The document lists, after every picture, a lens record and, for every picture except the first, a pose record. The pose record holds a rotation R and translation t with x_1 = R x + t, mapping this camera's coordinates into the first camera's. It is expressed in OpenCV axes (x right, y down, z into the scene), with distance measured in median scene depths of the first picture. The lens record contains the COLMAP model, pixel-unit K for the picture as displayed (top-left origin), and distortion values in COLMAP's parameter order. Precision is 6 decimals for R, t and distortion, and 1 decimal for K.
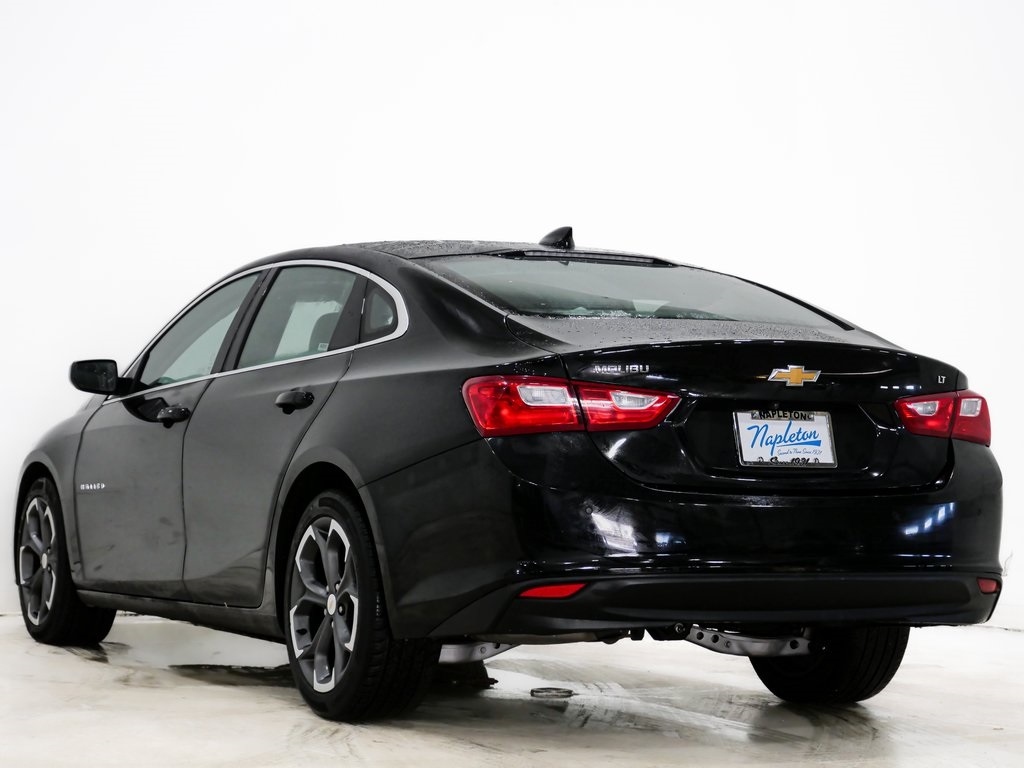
lens RADIAL K [[2442.5, 0, 509.7], [0, 2442.5, 384.4], [0, 0, 1]] dist [-0.003548, 0.000000]
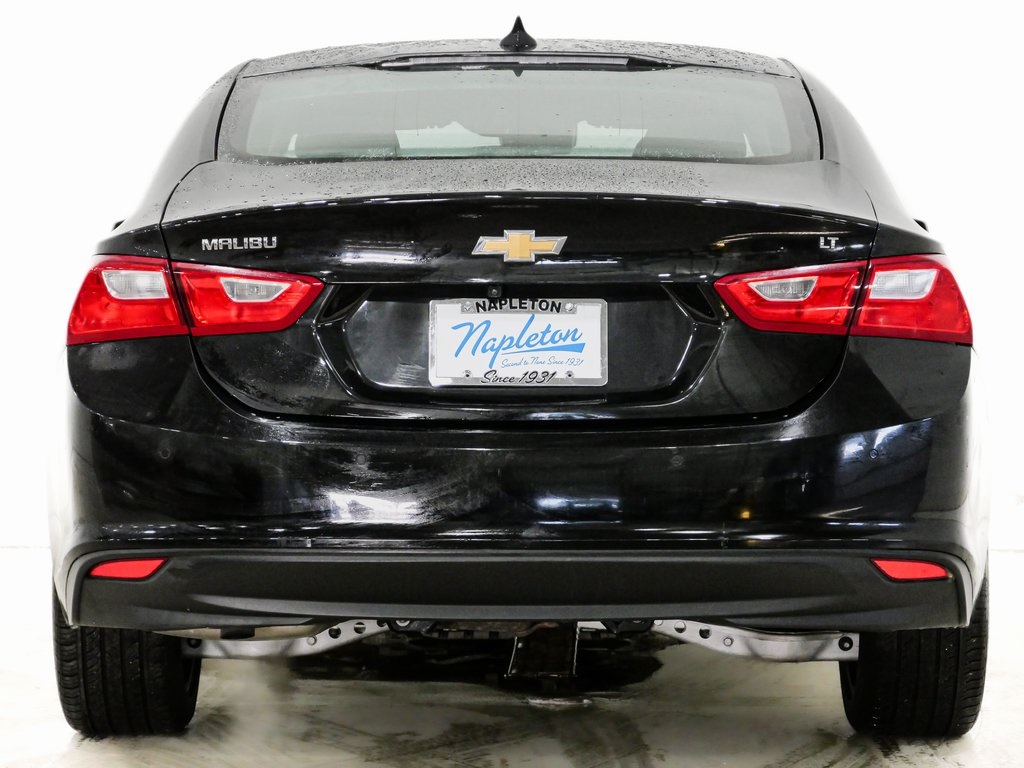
lens RADIAL K [[3281.6, 0, 514.2], [0, 3281.6, 383.1], [0, 0, 1]] dist [-0.167273, 0.000000]
pose [[0.888174, -0.001077, -0.459506, 0.514090], [0.027004, 0.998391, 0.049856, -0.010467], [0.458713, -0.056689, 0.886774, 0.221589]]
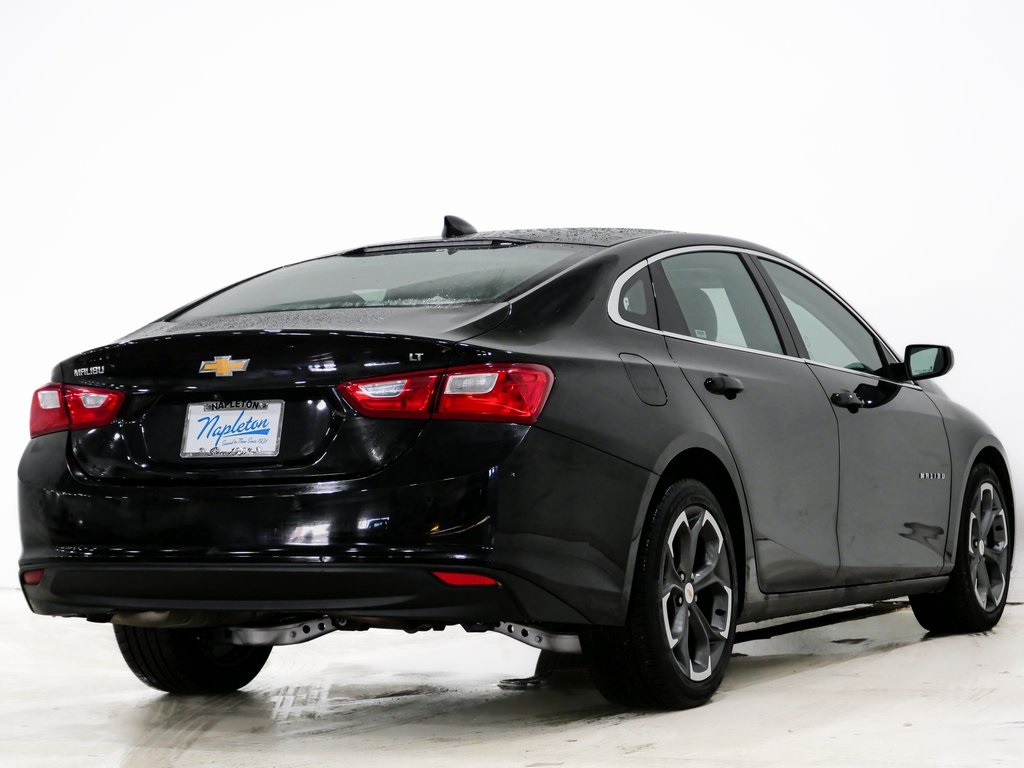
lens RADIAL K [[2522.0, 0, 509.7], [0, 2522.0, 383.4], [0, 0, 1]] dist [0.072702, 0.000000]
pose [[0.580337, -0.049123, -0.812894, 1.021657], [0.054968, 0.998266, -0.021082, 0.031720], [0.812519, -0.032448, 0.582030, 0.489283]]
